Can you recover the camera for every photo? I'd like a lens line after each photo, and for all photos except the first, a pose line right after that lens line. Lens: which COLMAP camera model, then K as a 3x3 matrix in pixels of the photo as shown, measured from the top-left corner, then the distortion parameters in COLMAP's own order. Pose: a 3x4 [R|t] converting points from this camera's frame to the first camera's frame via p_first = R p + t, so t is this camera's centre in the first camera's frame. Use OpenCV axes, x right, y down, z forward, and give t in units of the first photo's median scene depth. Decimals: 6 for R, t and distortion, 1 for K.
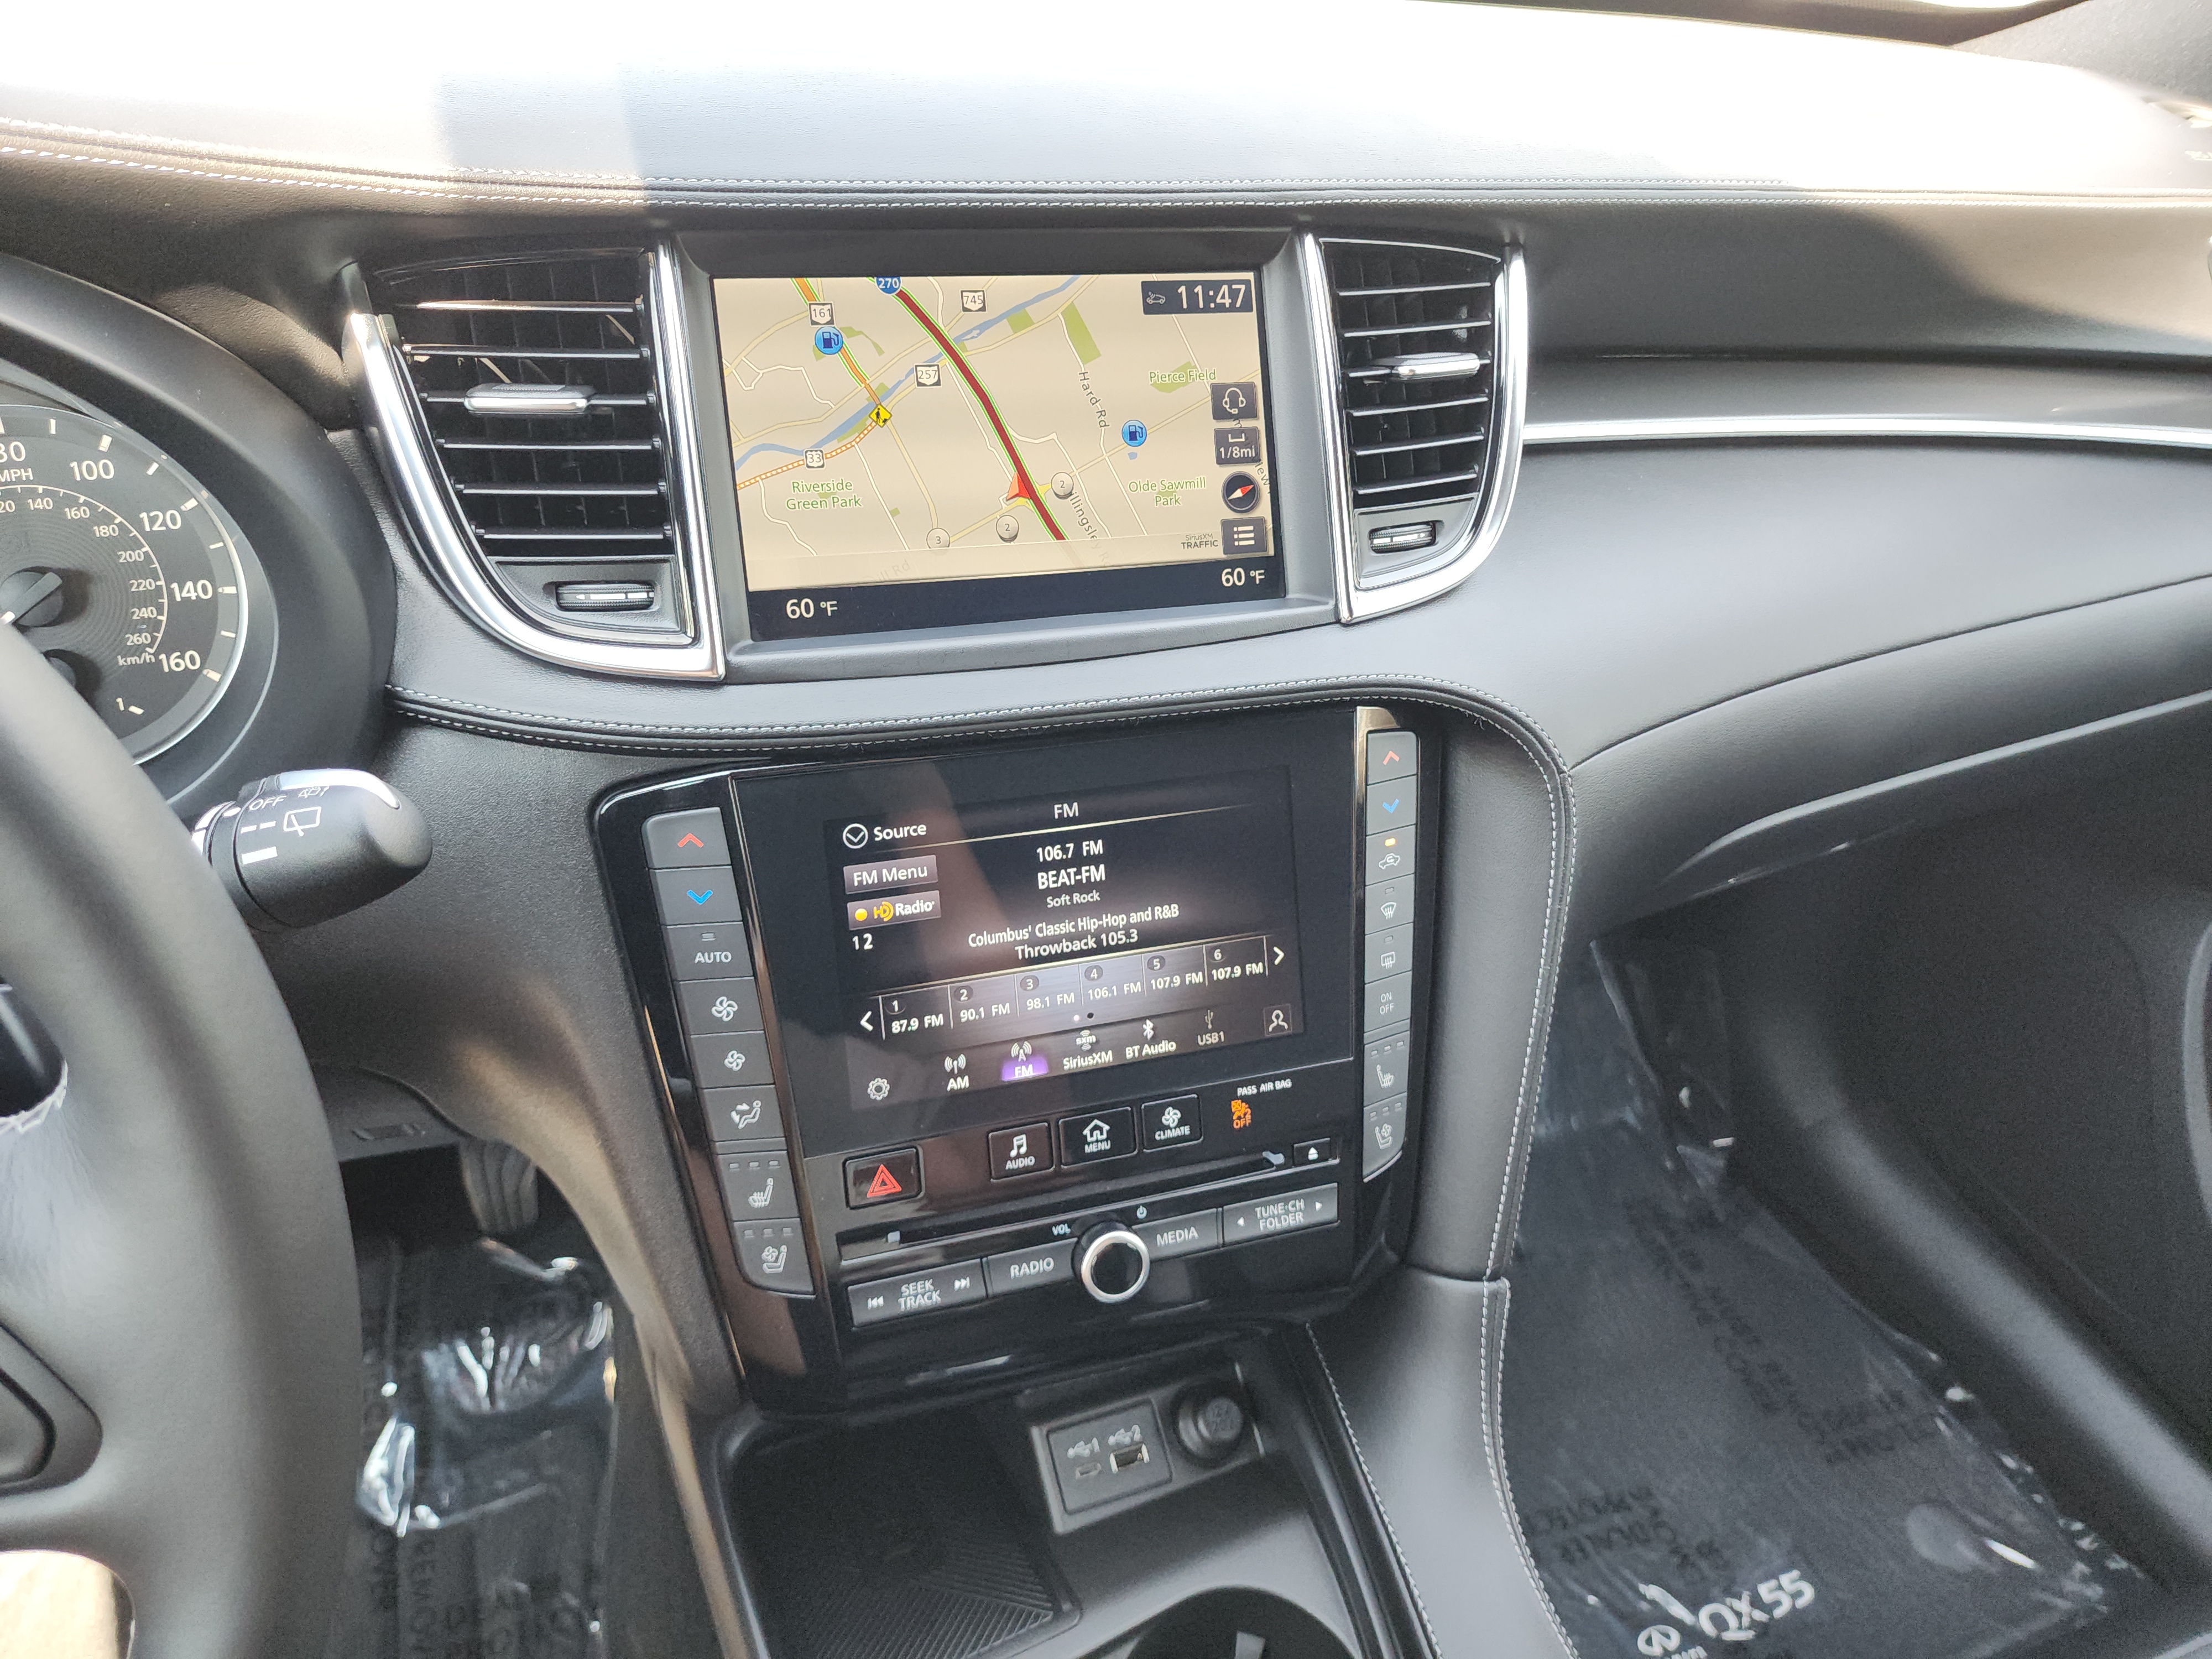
lens RADIAL K [[1503.6, 0, 1100.2], [0, 1503.6, 804.8], [0, 0, 1]] dist [0.027991, -0.023925]
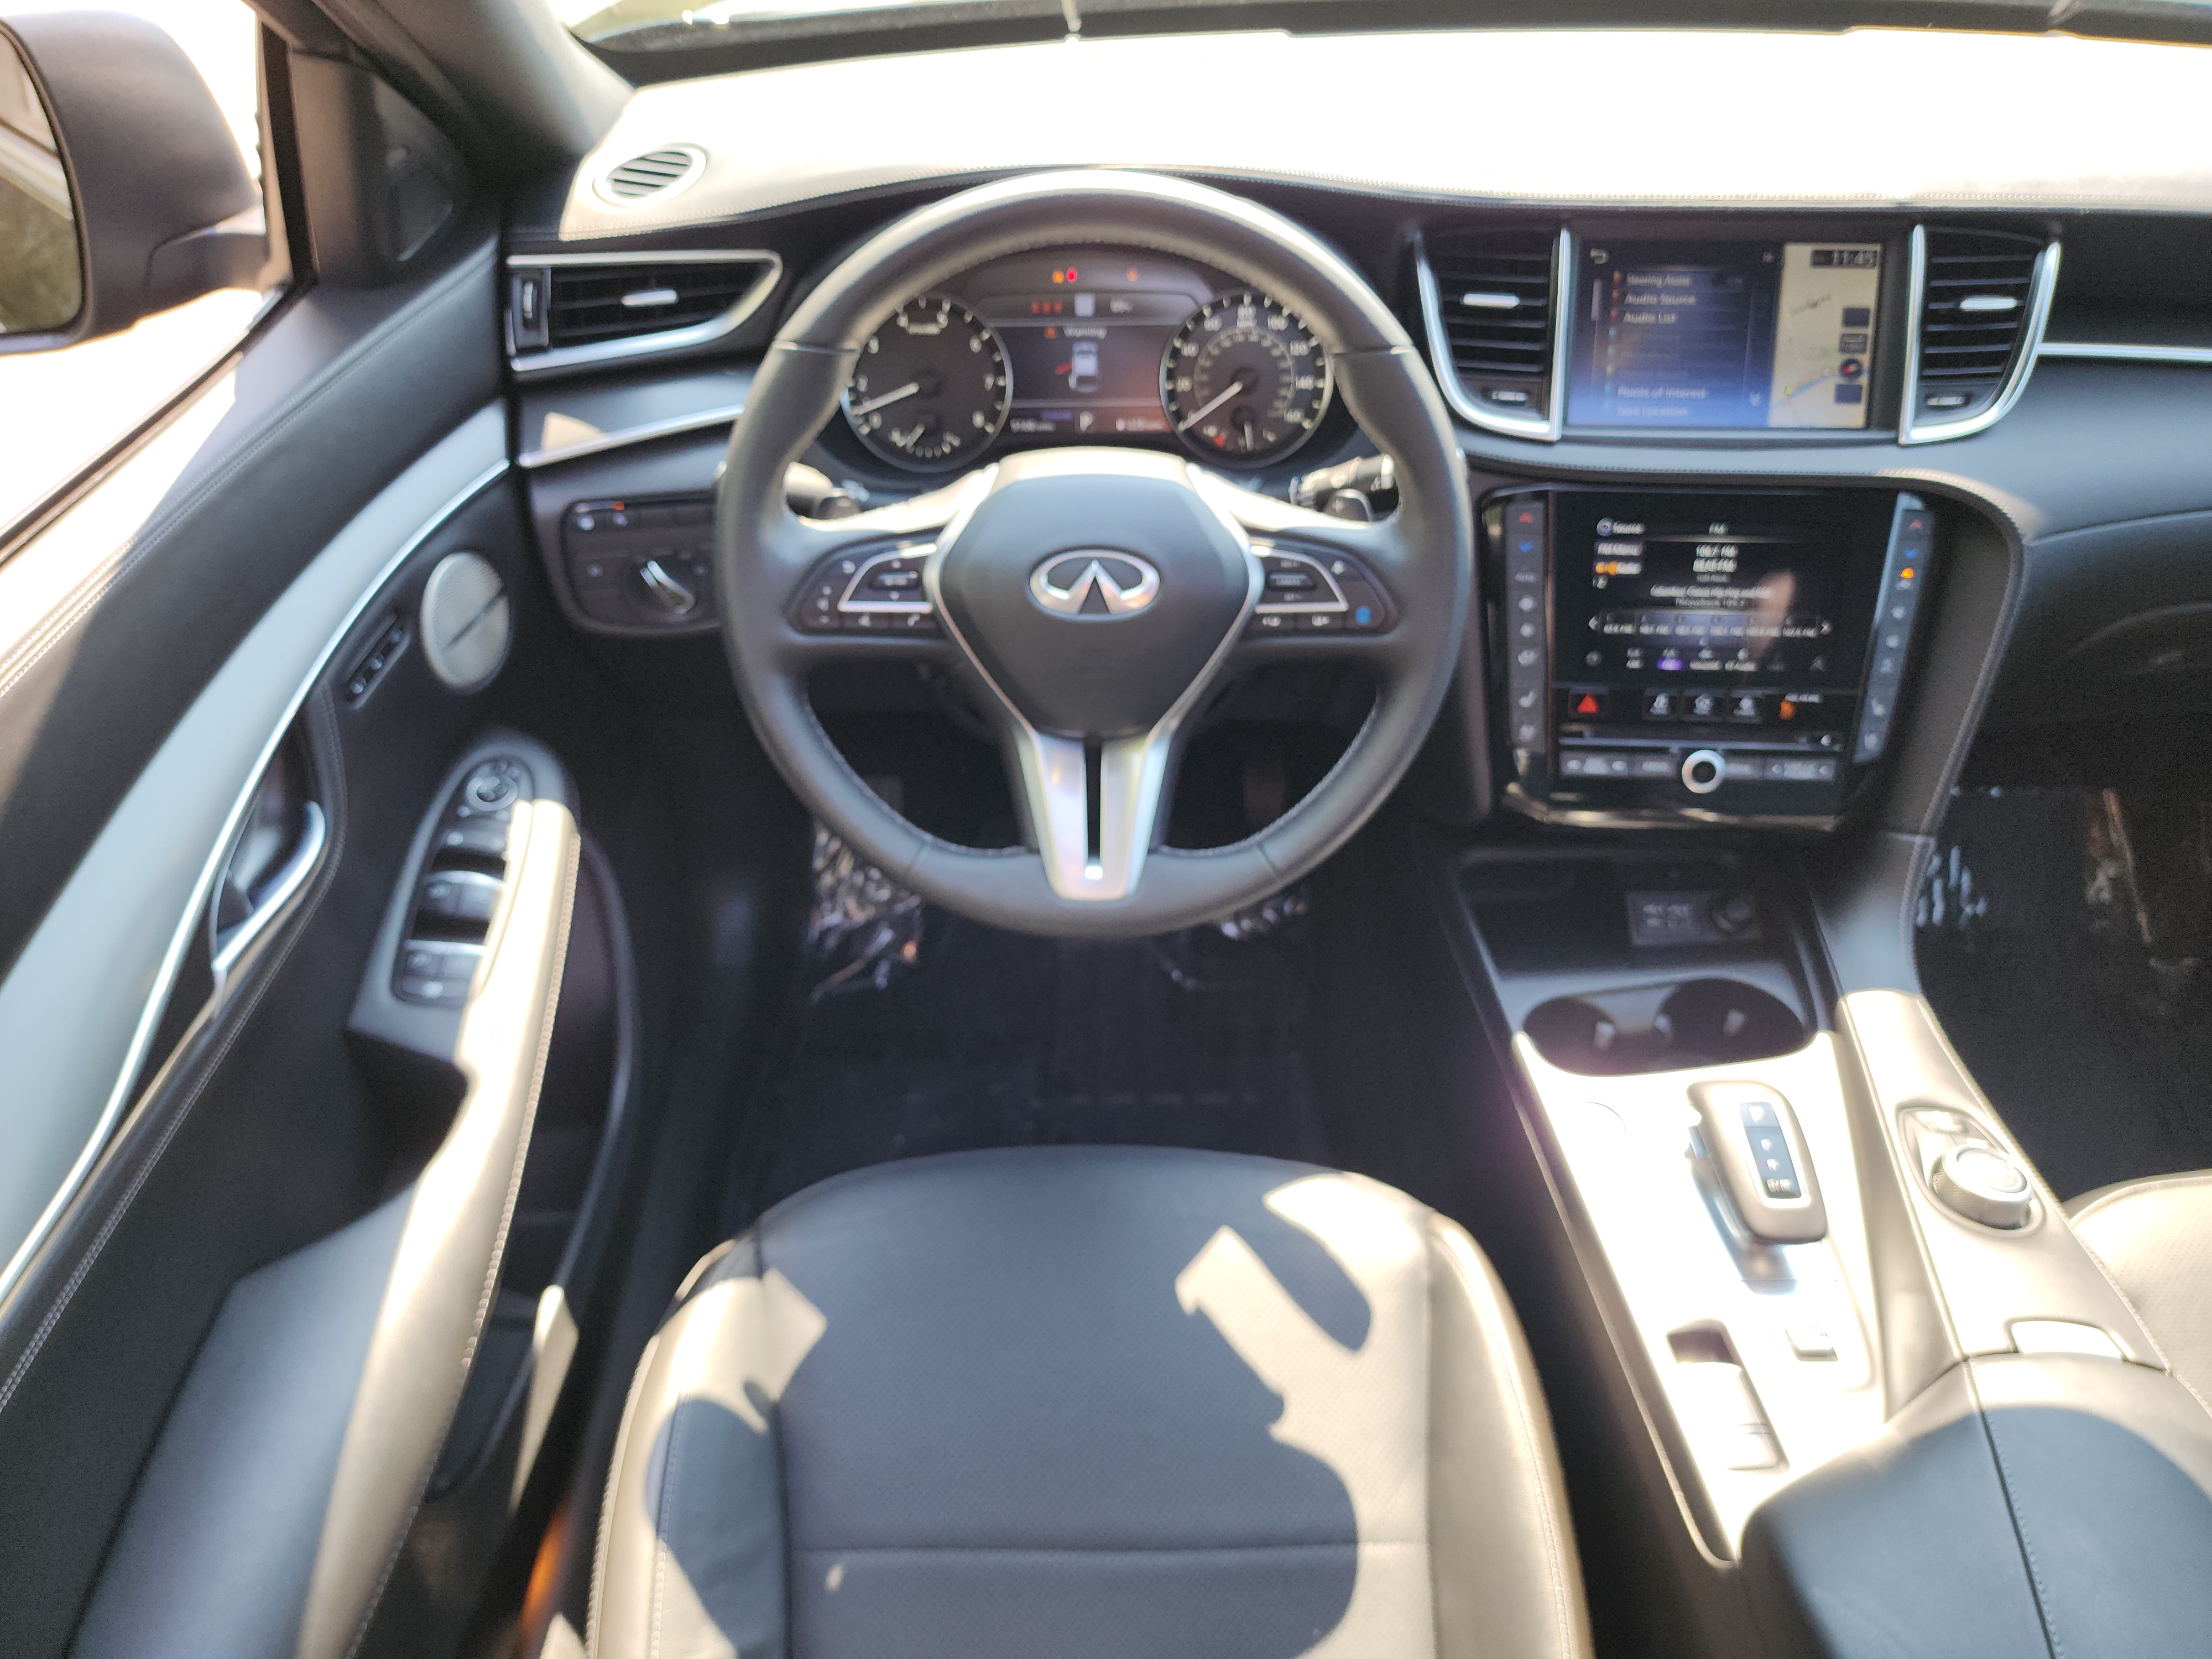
lens RADIAL K [[1503.6, 0, 1091.2], [0, 1503.6, 810.9], [0, 0, 1]] dist [0.027991, -0.023925]
pose [[0.931016, 0.162569, -0.326773, -0.077709], [-0.141812, 0.986103, 0.086545, 0.297372], [0.336301, -0.034235, 0.941132, -1.072469]]
